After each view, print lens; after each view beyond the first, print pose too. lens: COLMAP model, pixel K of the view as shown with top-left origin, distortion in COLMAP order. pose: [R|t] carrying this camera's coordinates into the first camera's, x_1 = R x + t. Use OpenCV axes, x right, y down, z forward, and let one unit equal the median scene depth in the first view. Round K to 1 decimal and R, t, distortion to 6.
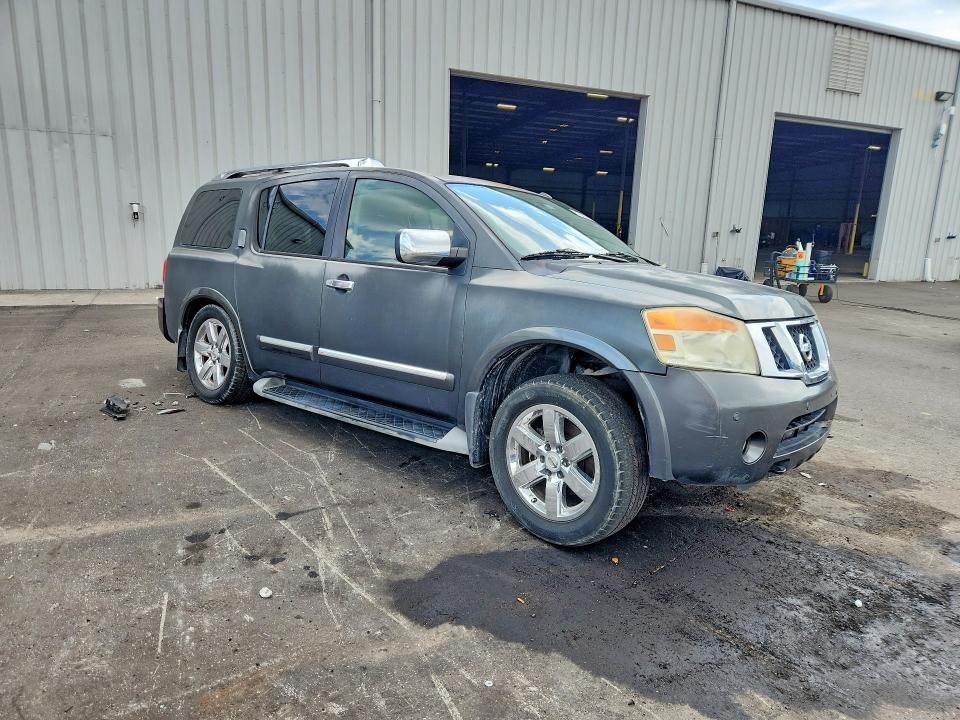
lens RADIAL K [[638.7, 0, 480.0], [0, 638.7, 360.0], [0, 0, 1]] dist [-0.000598, -0.000377]
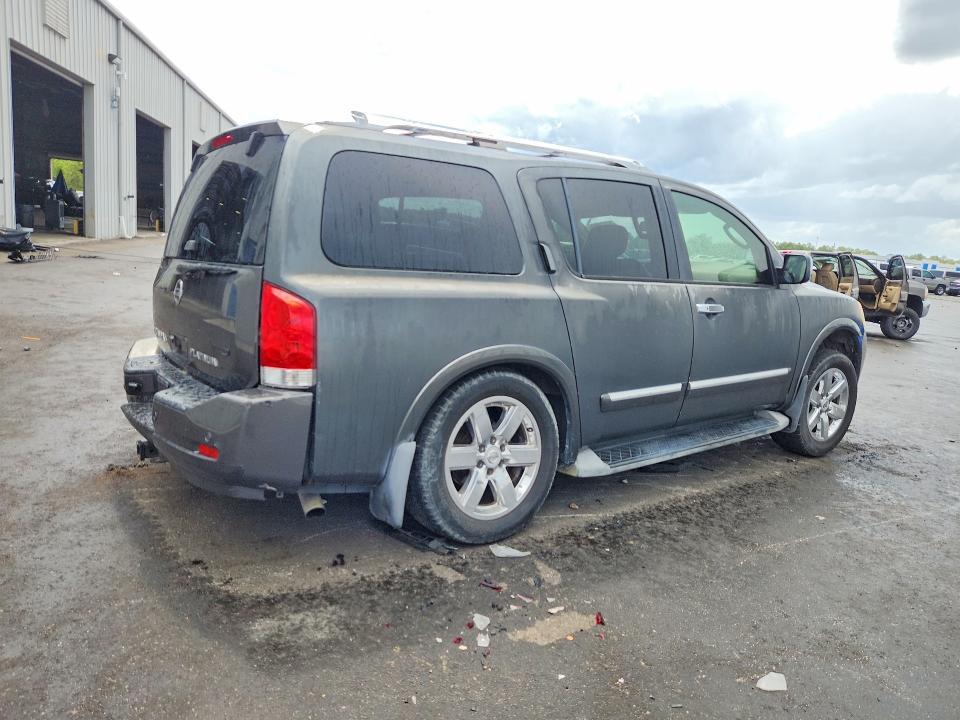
lens RADIAL K [[638.7, 0, 480.0], [0, 638.7, 360.0], [0, 0, 1]] dist [-0.000598, -0.000377]
pose [[0.276907, -0.204546, 0.938873, -1.070767], [0.128758, 0.976167, 0.174696, -0.223914], [-0.952231, 0.072513, 0.296644, 0.935078]]
